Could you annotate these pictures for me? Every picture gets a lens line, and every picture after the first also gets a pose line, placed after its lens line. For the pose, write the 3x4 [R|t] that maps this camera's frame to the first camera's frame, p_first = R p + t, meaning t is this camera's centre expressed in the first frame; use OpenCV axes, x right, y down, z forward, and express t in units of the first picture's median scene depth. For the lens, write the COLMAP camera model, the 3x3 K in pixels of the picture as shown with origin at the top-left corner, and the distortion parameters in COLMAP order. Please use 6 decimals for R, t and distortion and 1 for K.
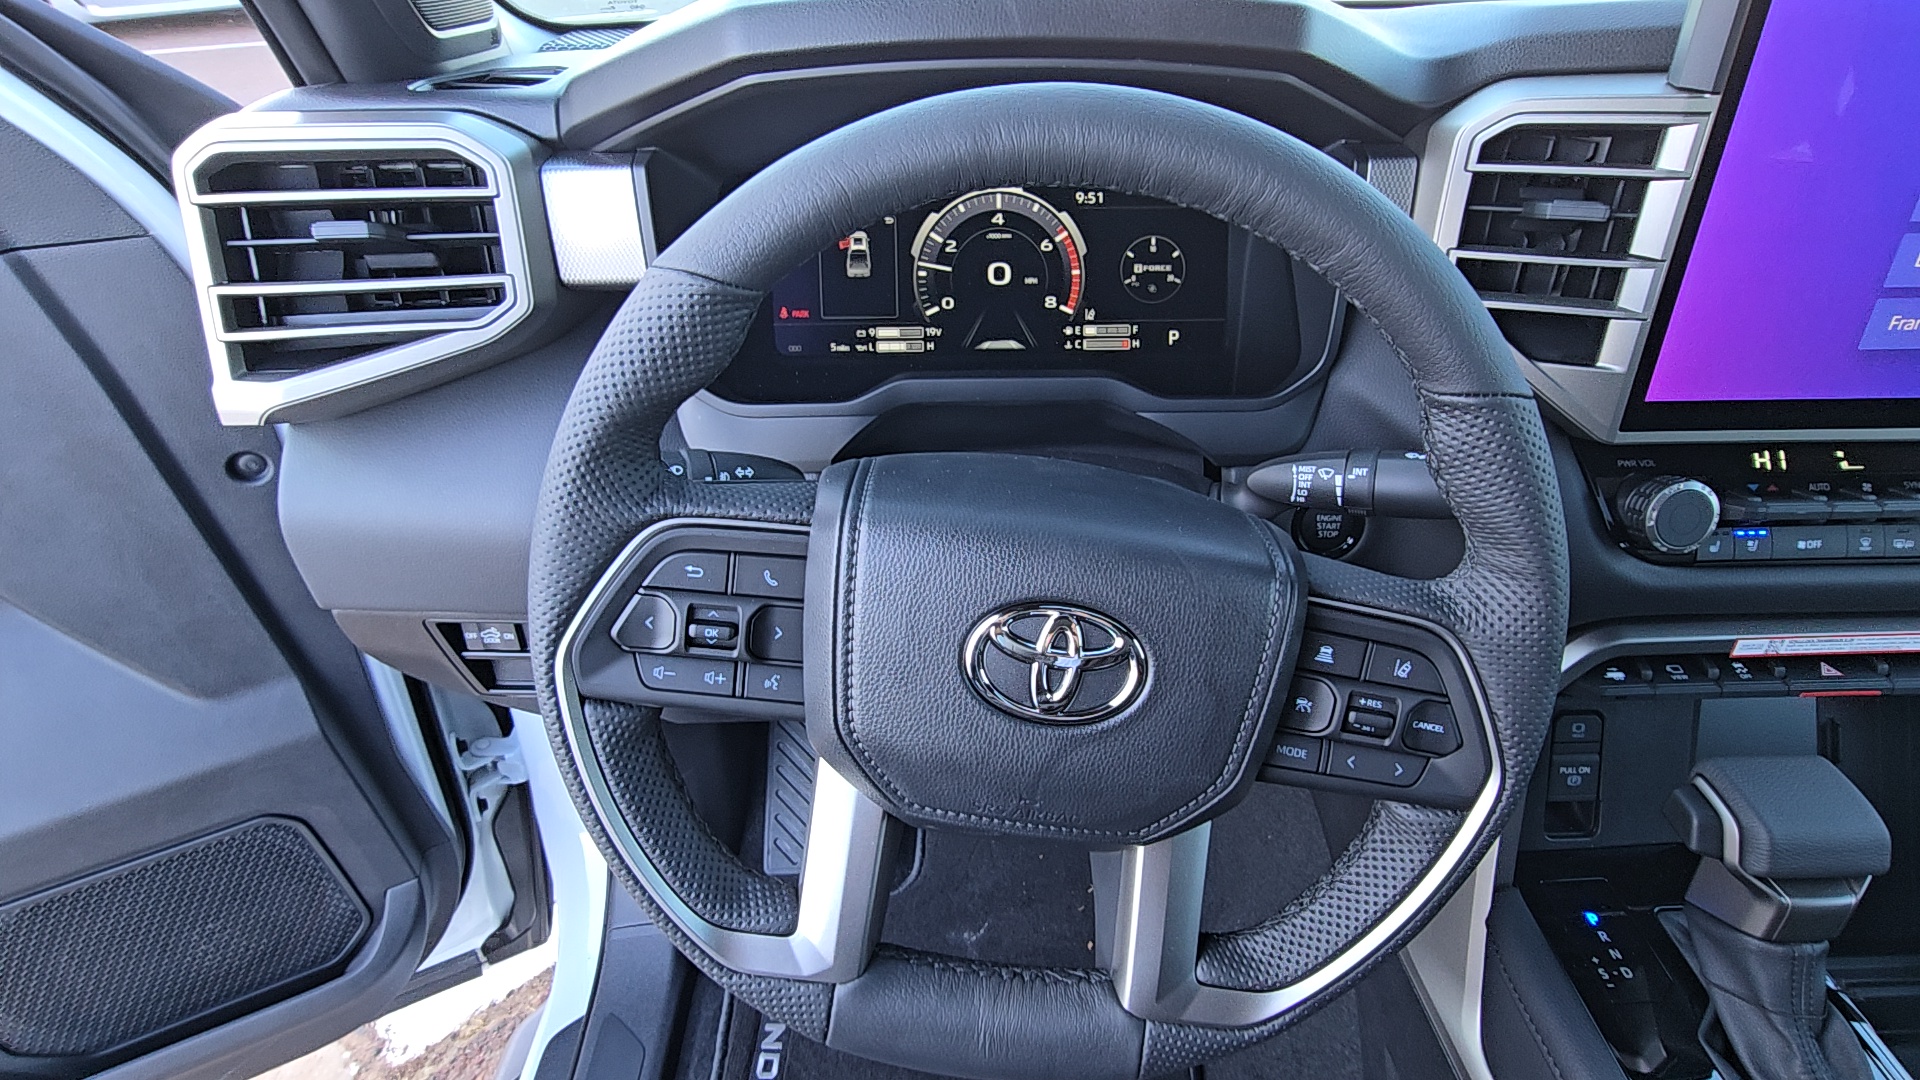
lens RADIAL K [[972.6, 0, 975.0], [0, 972.6, 551.4], [0, 0, 1]] dist [0.002883, -0.000579]
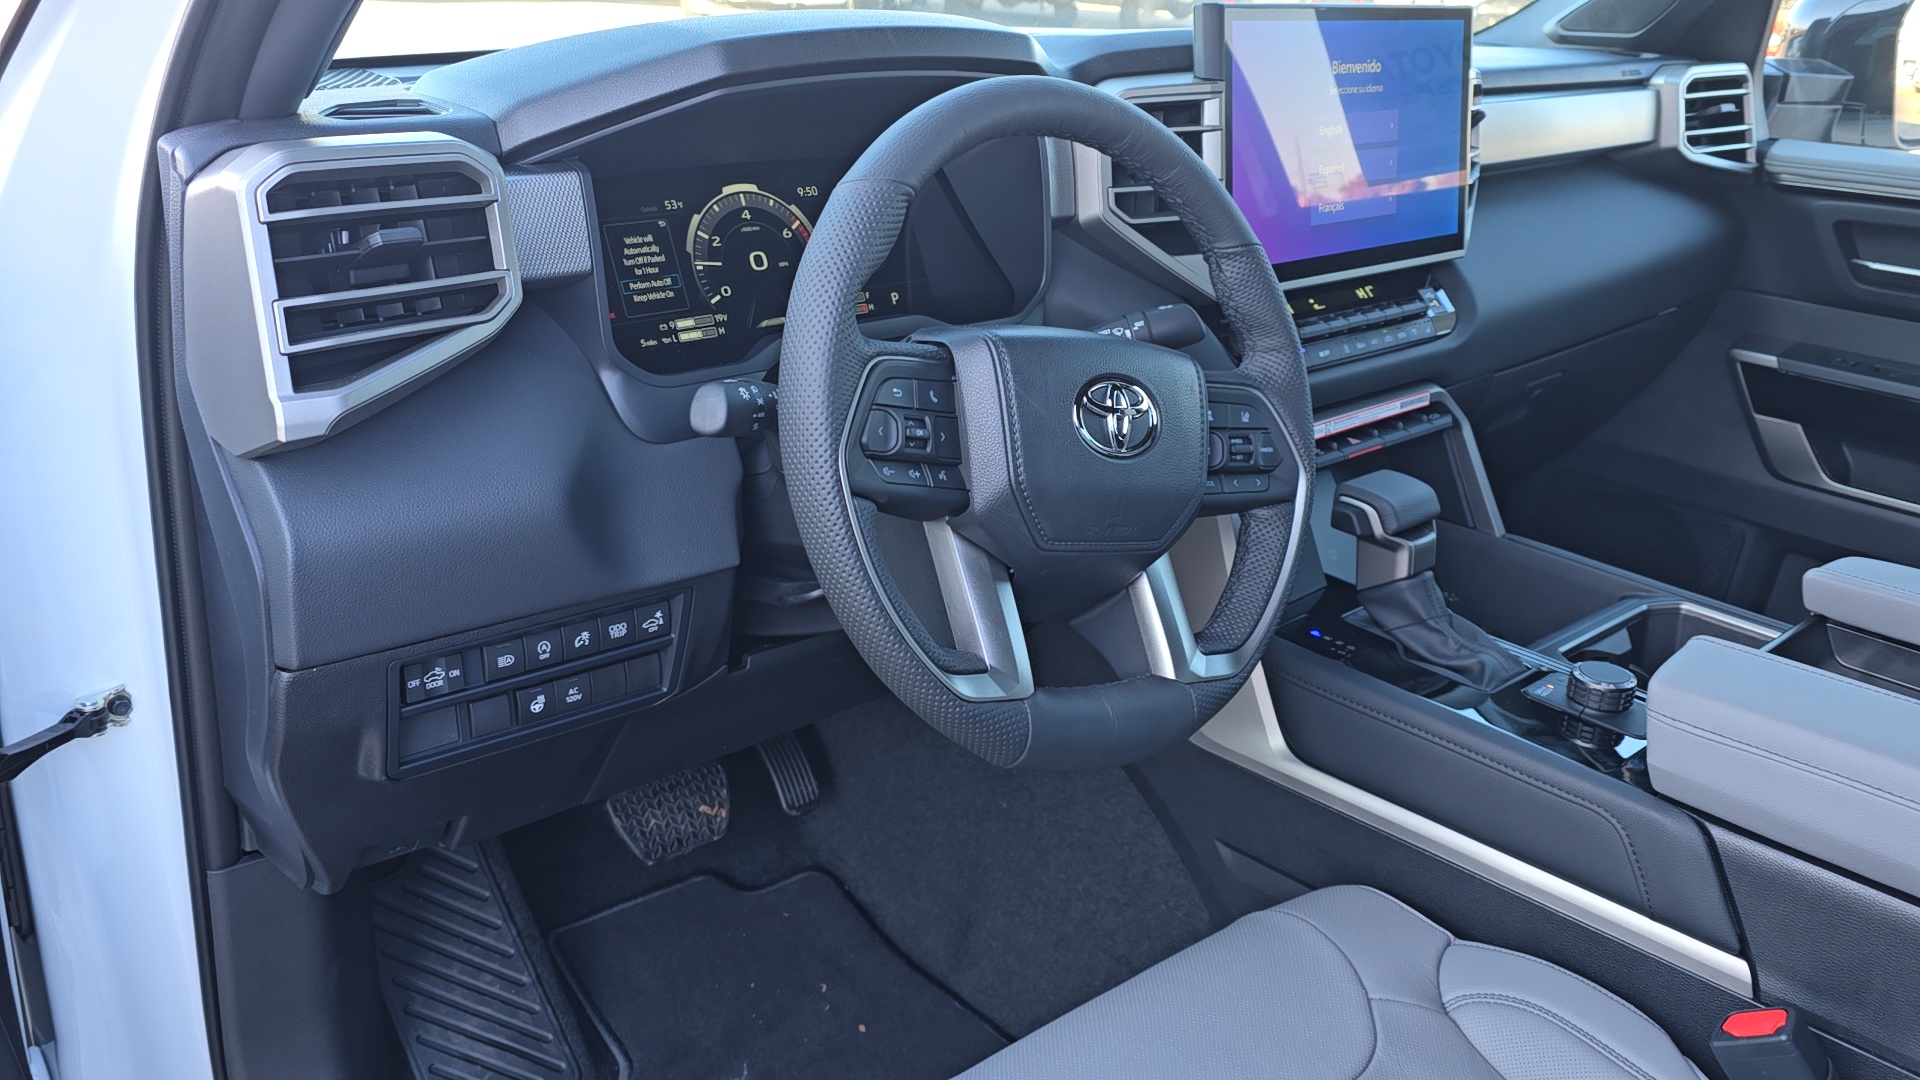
lens RADIAL K [[1599.4, 0, 999.7], [0, 1599.4, 539.2], [0, 0, 1]] dist [0.004616, 0.000544]
pose [[0.745756, -0.208713, 0.632682, -1.176435], [0.338920, 0.936446, -0.090571, 0.320640], [-0.573569, 0.281972, 0.769097, -0.559106]]
